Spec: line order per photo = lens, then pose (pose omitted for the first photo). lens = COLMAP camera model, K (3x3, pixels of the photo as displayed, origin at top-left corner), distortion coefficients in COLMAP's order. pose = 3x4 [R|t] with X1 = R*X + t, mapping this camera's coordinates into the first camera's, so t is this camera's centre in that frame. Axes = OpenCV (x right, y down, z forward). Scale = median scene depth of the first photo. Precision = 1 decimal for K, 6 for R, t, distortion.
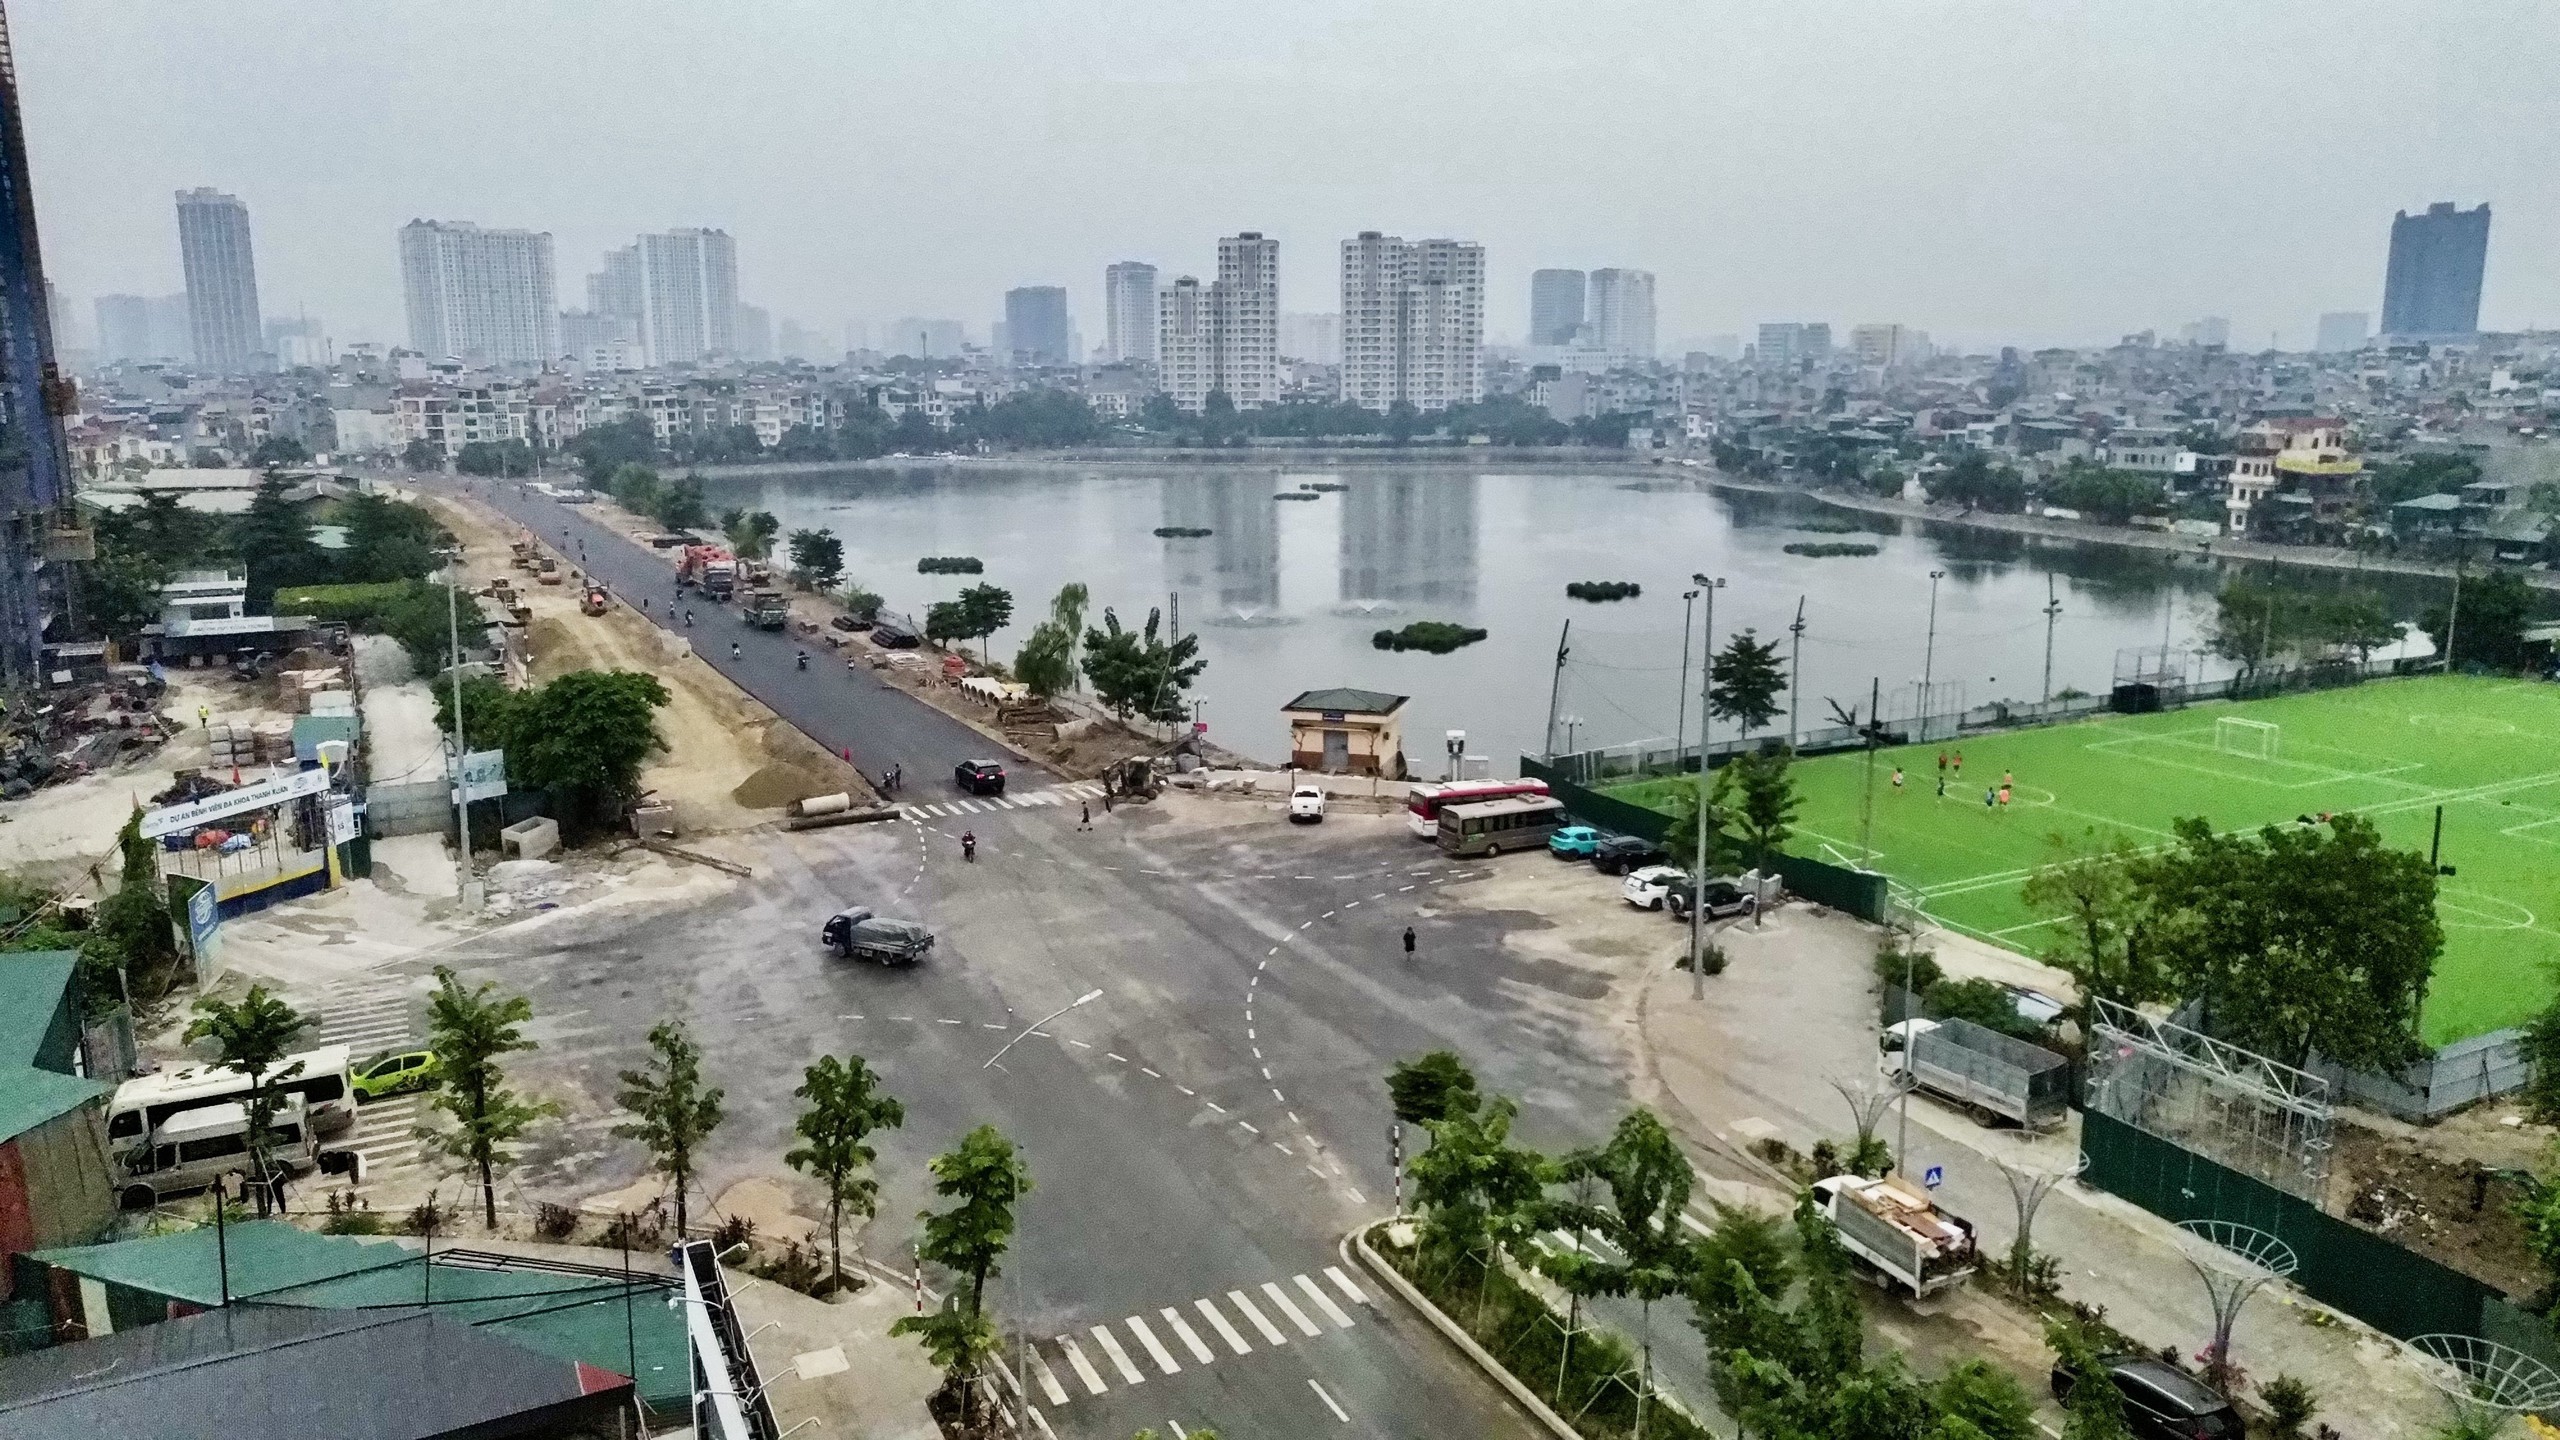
lens RADIAL K [[1812.9, 0, 1280.0], [0, 1812.9, 720.0], [0, 0, 1]] dist [0.055202, -0.040275]
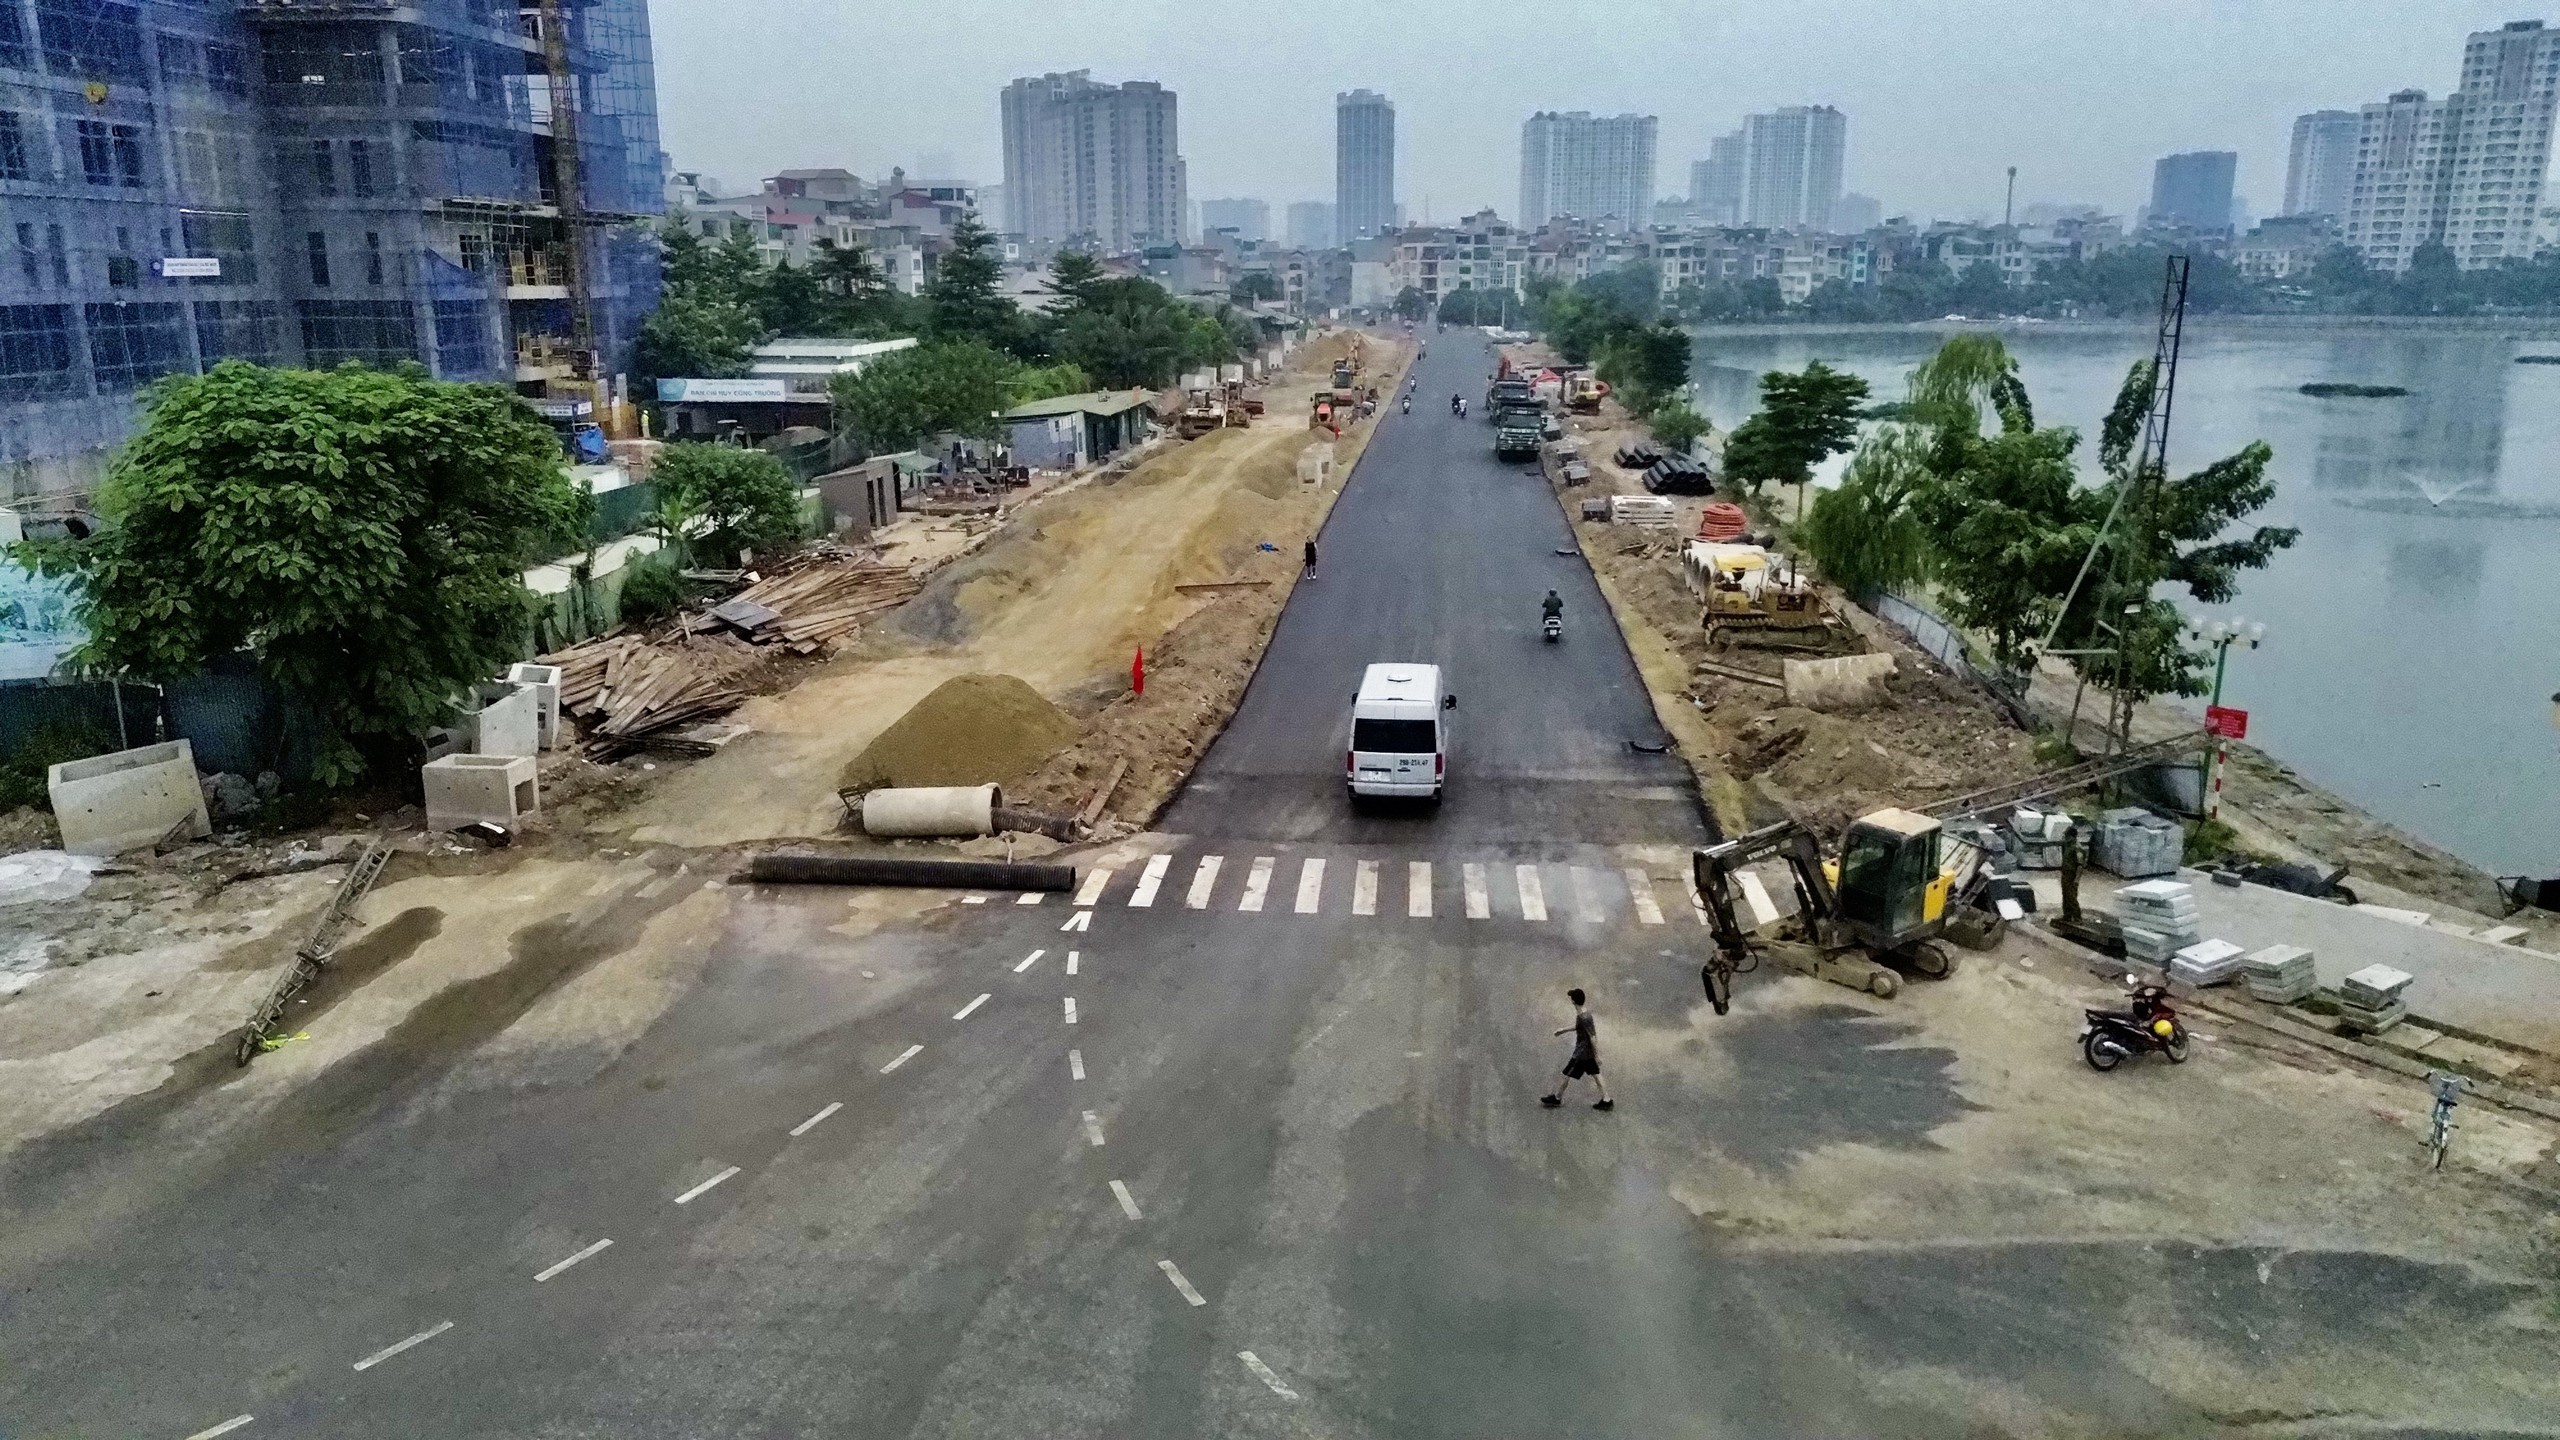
lens RADIAL K [[1812.9, 0, 1280.0], [0, 1812.9, 720.0], [0, 0, 1]] dist [0.055202, -0.040275]
pose [[0.836135, 0.129739, -0.532960, -0.002768], [-0.103461, 0.991488, 0.079044, -0.001016], [0.538678, -0.010951, 0.842441, 0.156495]]
